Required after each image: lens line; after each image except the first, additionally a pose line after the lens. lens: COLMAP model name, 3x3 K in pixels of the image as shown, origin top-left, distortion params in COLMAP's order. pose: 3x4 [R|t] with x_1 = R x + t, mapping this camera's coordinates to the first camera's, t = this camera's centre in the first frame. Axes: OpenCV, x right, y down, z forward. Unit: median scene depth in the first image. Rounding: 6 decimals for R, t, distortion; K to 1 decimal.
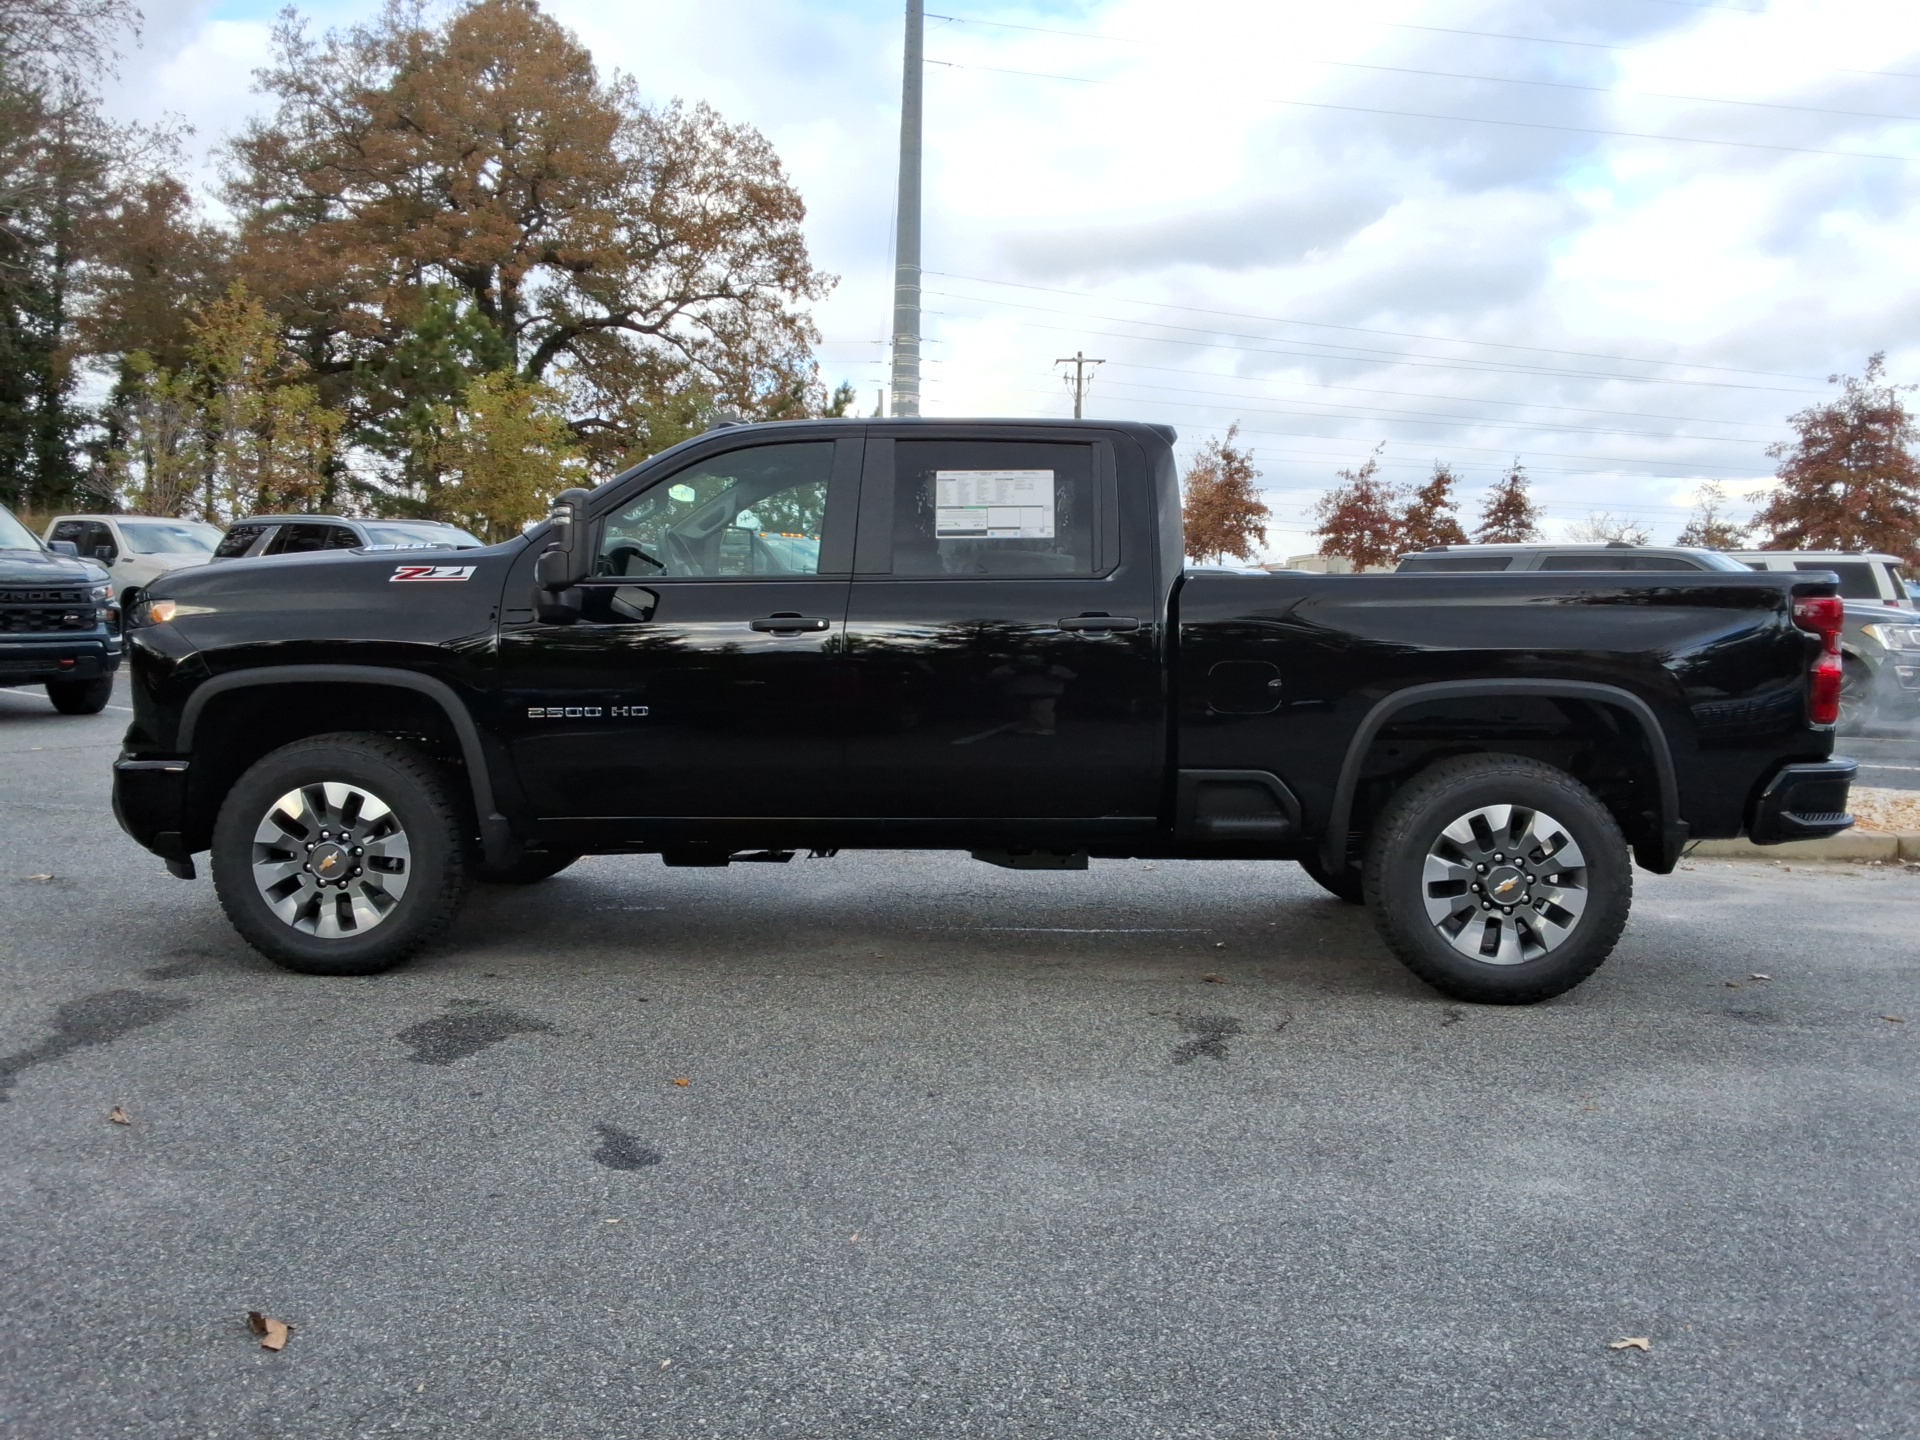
lens RADIAL K [[1535.1, 0, 976.9], [0, 1535.1, 706.3], [0, 0, 1]] dist [0.104948, -0.155833]
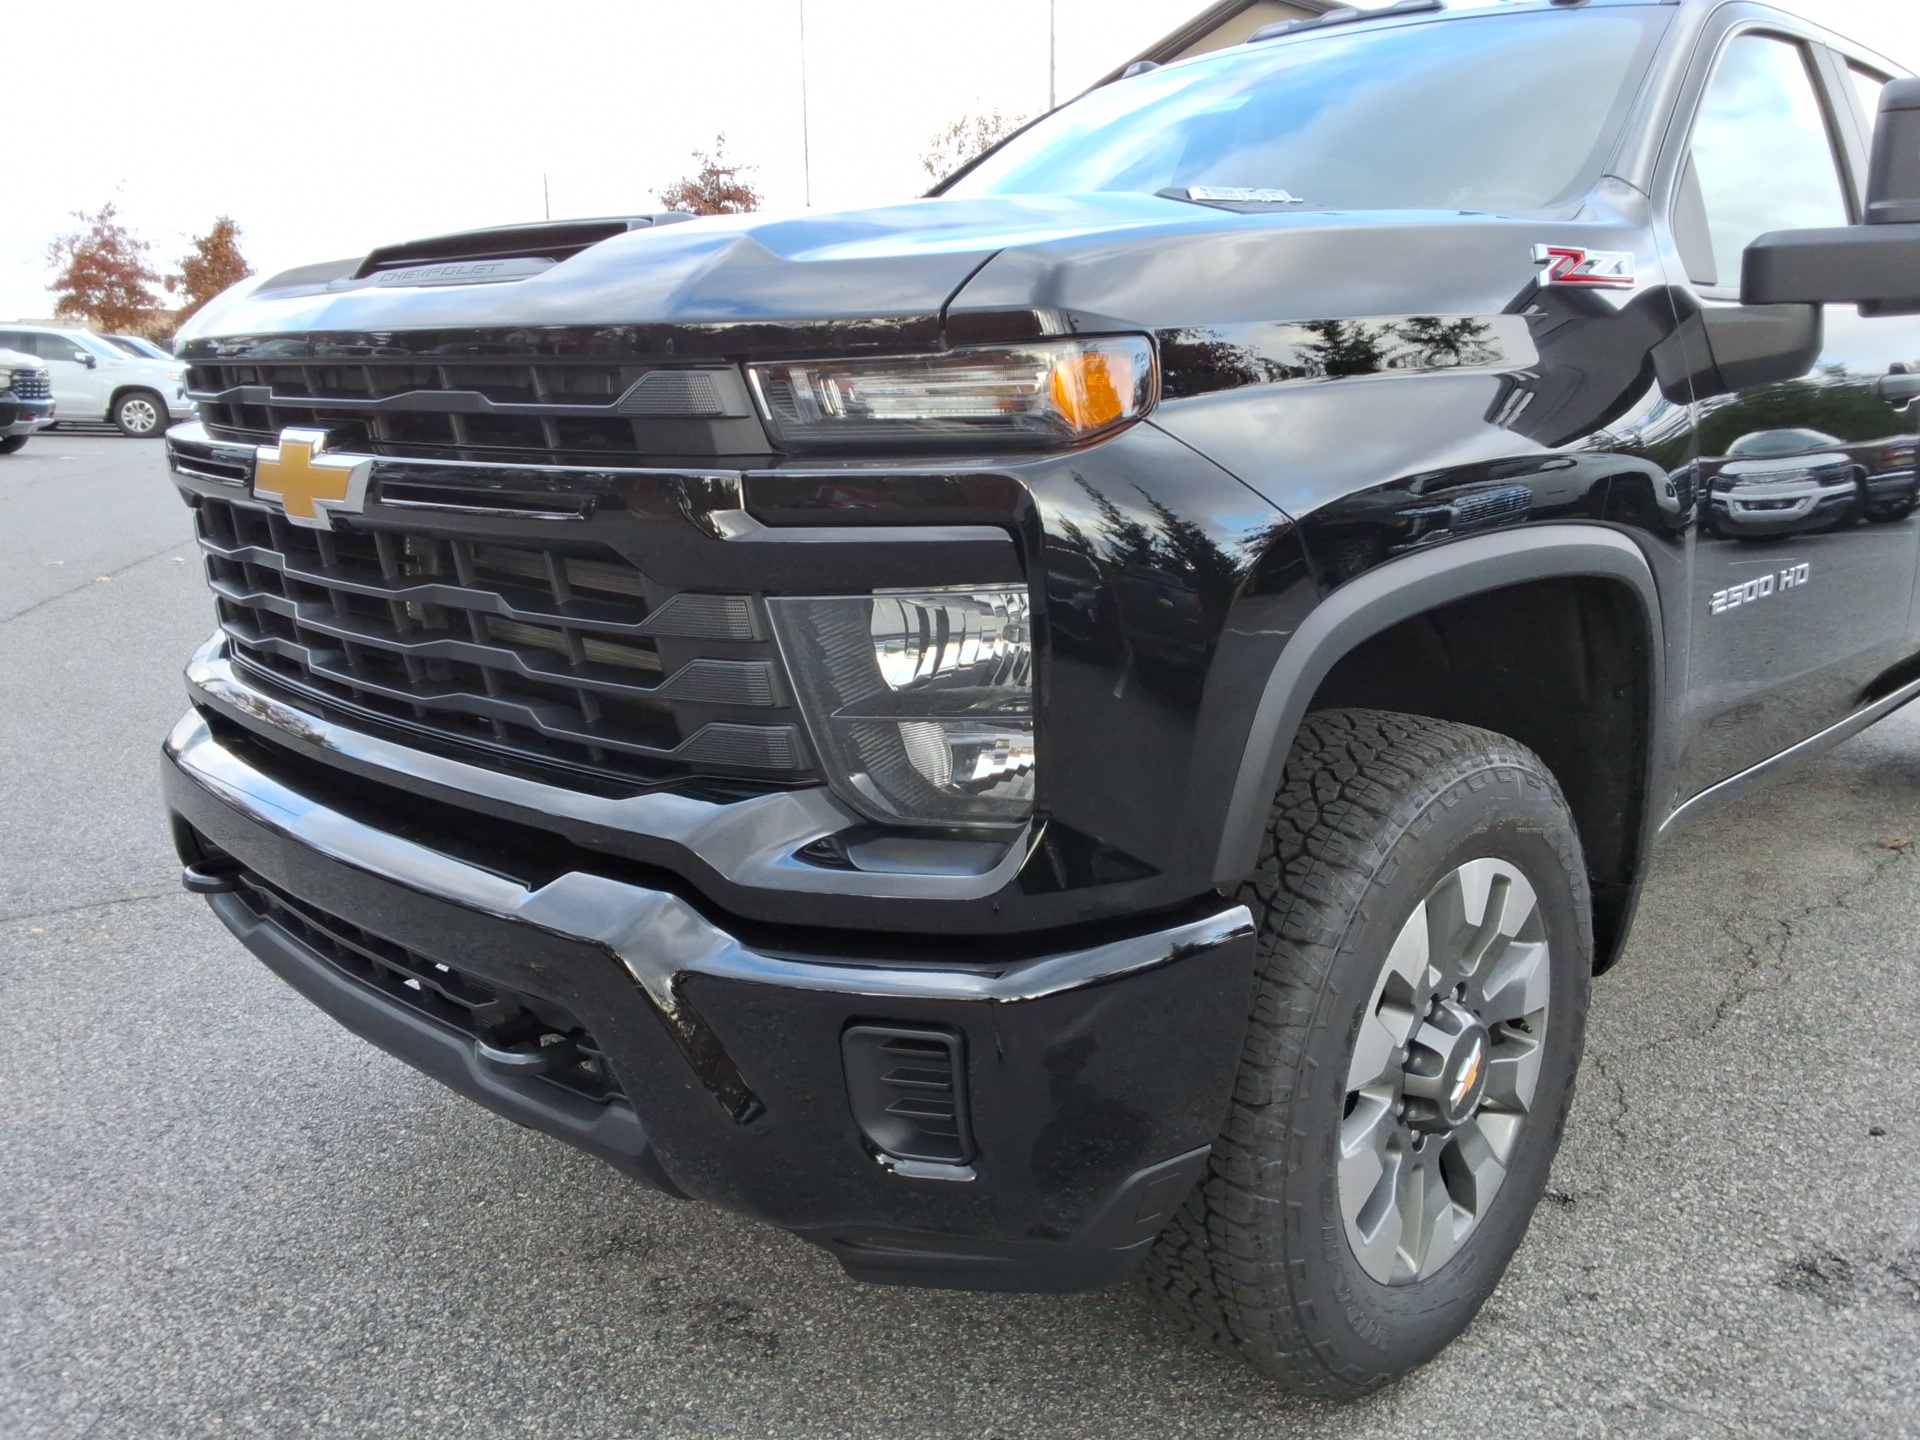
lens RADIAL K [[1535.1, 0, 970.9], [0, 1535.1, 690.9], [0, 0, 1]] dist [0.104948, -0.155833]
pose [[0.684386, -0.152204, 0.713057, -0.071238], [0.056204, 0.986072, 0.156535, -0.004946], [-0.726950, -0.067054, 0.683408, 0.081161]]
